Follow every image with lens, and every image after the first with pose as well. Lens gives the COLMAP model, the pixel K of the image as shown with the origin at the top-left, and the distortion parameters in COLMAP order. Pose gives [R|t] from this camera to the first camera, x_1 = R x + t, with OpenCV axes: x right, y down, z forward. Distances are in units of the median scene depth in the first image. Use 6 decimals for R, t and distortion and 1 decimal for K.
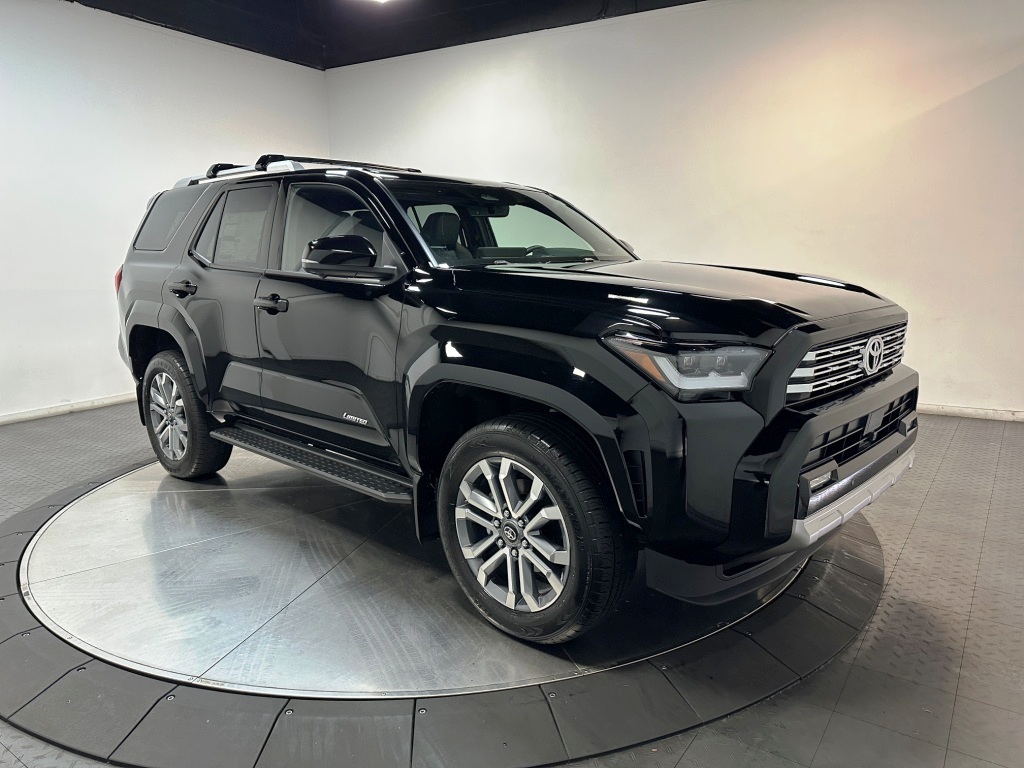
lens RADIAL K [[706.9, 0, 516.1], [0, 706.9, 381.6], [0, 0, 1]] dist [0.005014, -0.004507]
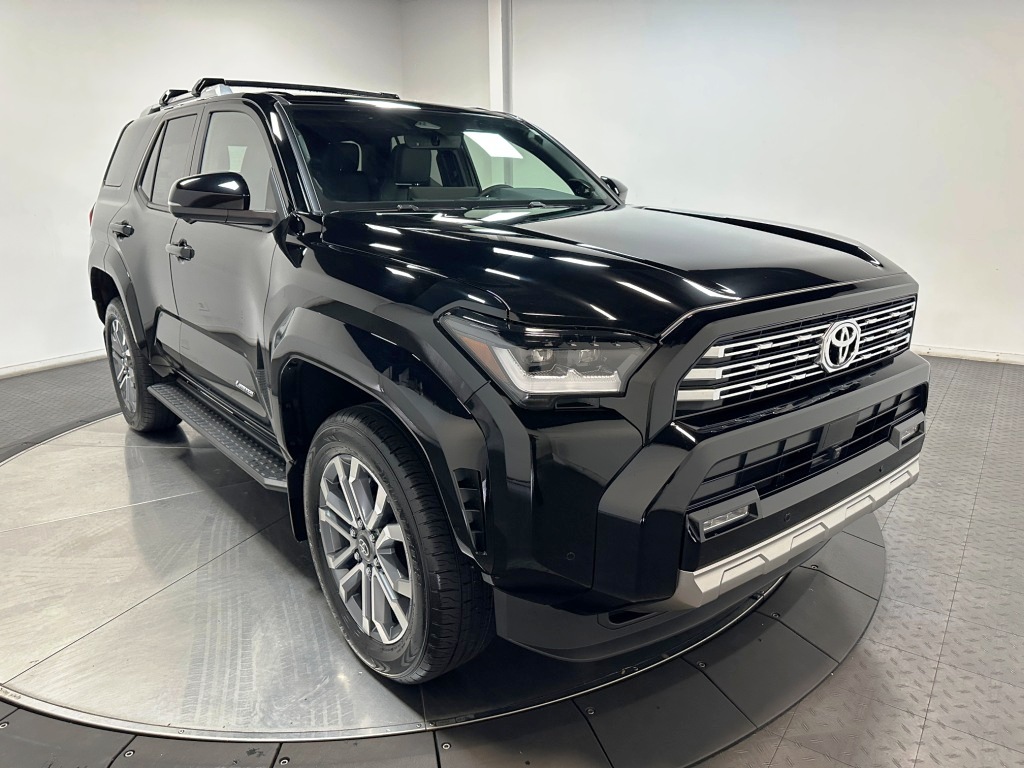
lens RADIAL K [[706.9, 0, 540.9], [0, 706.9, 389.8], [0, 0, 1]] dist [0.005014, -0.004507]
pose [[0.992677, 0.041796, -0.113336, 0.281241], [-0.030308, 0.994399, 0.101254, -0.056797], [0.116934, -0.097078, 0.988384, 0.230713]]
